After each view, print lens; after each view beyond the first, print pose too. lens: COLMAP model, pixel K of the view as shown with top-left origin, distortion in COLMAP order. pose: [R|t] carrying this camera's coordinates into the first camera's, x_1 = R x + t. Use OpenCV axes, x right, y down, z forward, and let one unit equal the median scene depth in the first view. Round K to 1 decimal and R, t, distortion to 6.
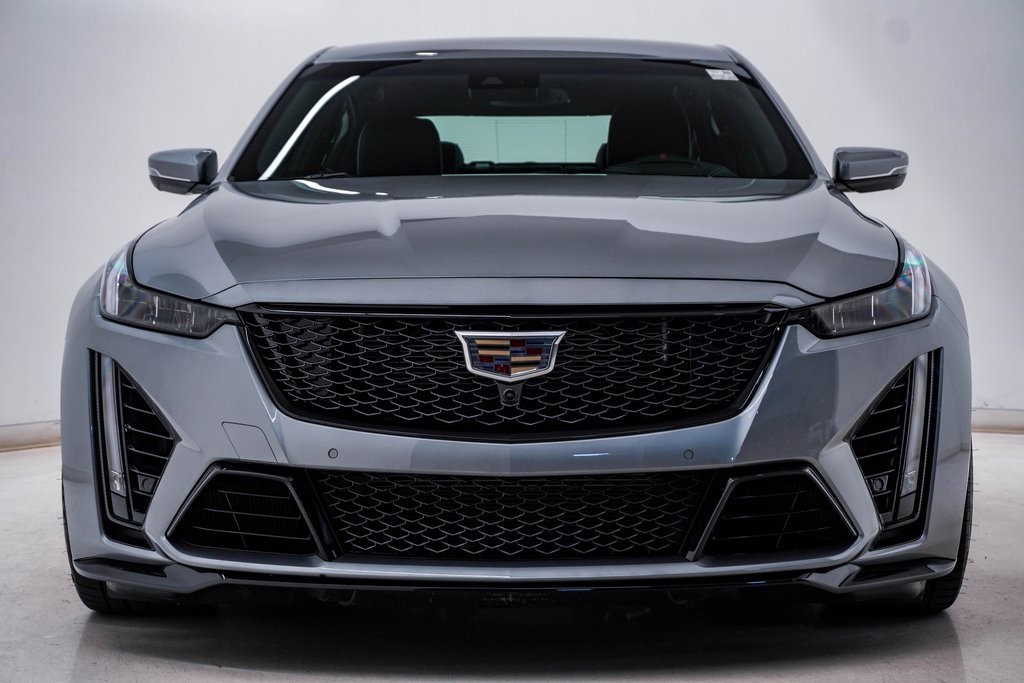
lens RADIAL K [[2177.6, 0, 509.1], [0, 2177.6, 343.8], [0, 0, 1]] dist [0.038330, 0.000000]
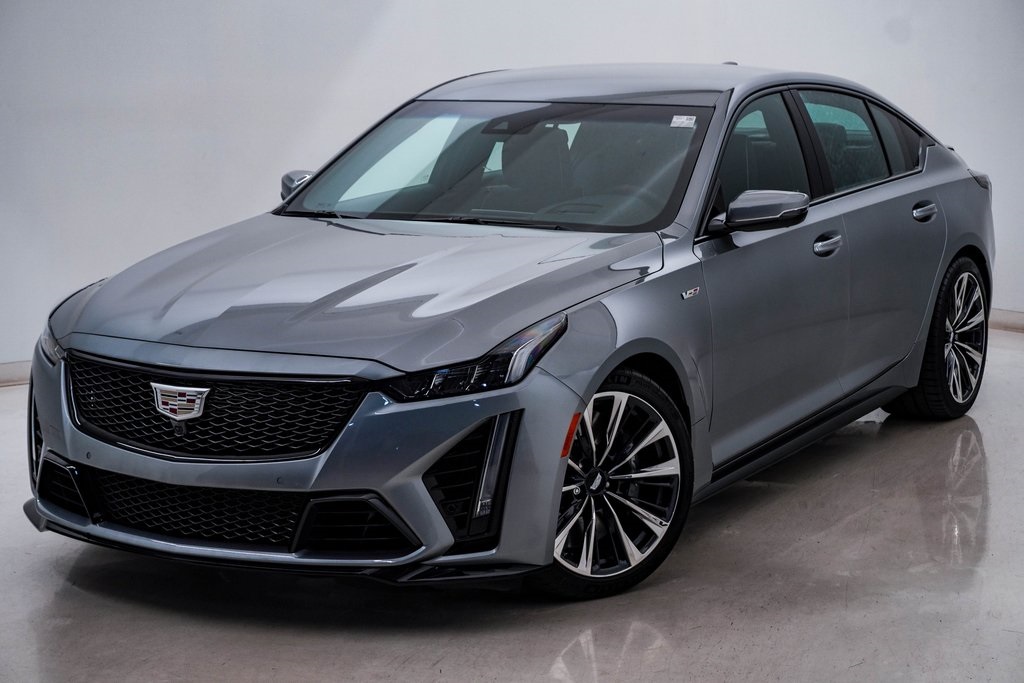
lens RADIAL K [[2177.6, 0, 501.3], [0, 2177.6, 348.2], [0, 0, 1]] dist [0.038330, 0.000000]
pose [[0.877917, 0.073362, -0.473160, 0.877482], [-0.018221, 0.992596, 0.120090, -0.209558], [0.478466, -0.096808, 0.872753, -0.177122]]
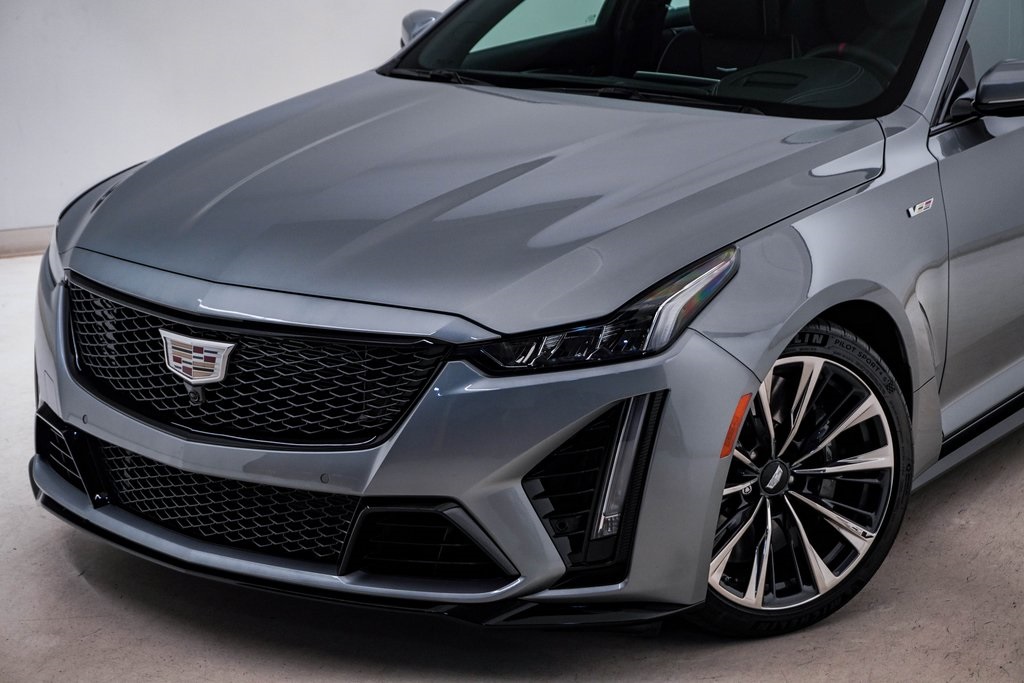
lens RADIAL K [[2177.6, 0, 514.3], [0, 2177.6, 367.7], [0, 0, 1]] dist [0.038330, 0.000000]
pose [[0.820670, 0.152577, -0.550654, 0.710348], [-0.027768, 0.973201, 0.228273, -0.236303], [0.570727, -0.172046, 0.802914, 0.228431]]
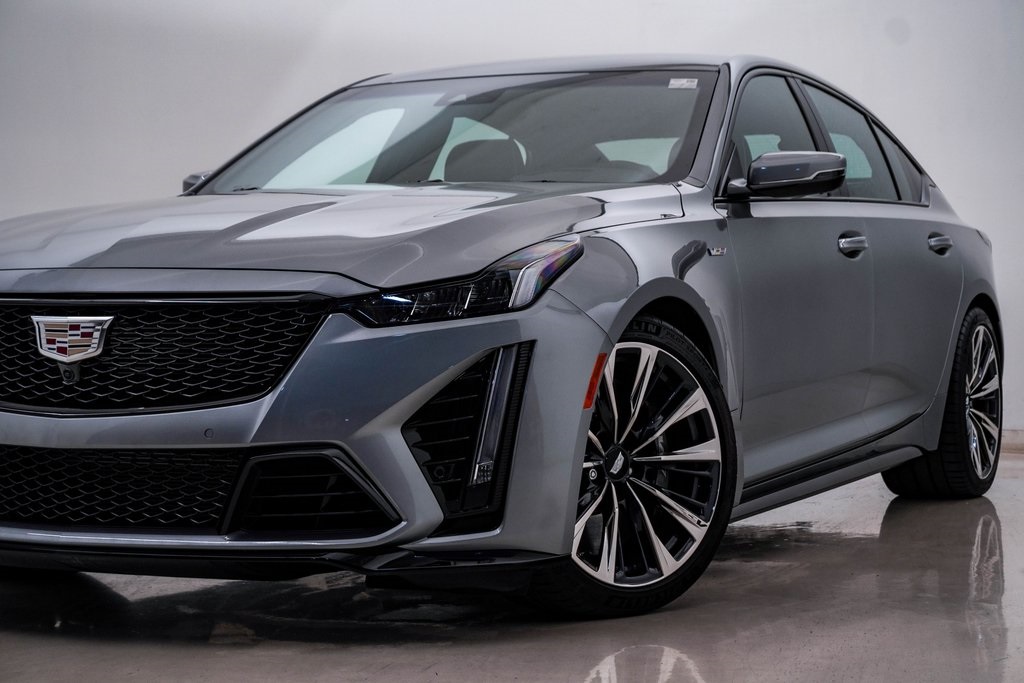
lens RADIAL K [[2177.6, 0, 515.7], [0, 2177.6, 339.3], [0, 0, 1]] dist [0.038330, 0.000000]
pose [[0.913353, 0.008538, -0.407080, 0.645391], [-0.018582, 0.999612, -0.020727, 0.024221], [0.406745, 0.026496, 0.913157, 0.087738]]
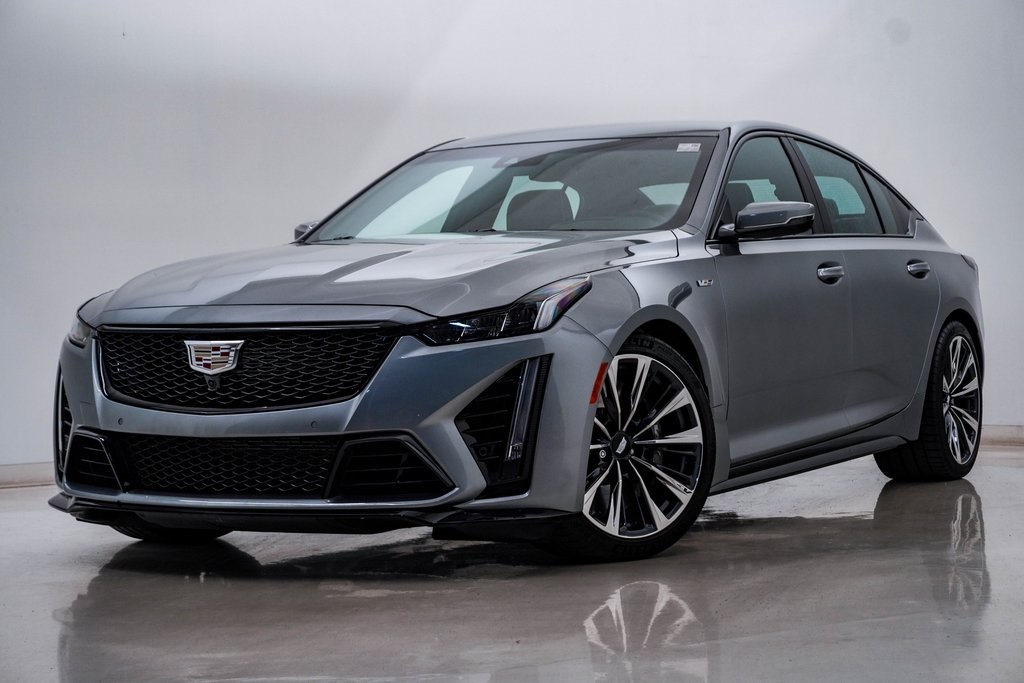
lens RADIAL K [[2177.6, 0, 518.0], [0, 2177.6, 342.4], [0, 0, 1]] dist [0.038330, 0.000000]
pose [[0.891086, -0.005716, -0.453798, 0.858181], [-0.006201, 0.999674, -0.024768, 0.030881], [0.453792, 0.024884, 0.890760, -0.236988]]
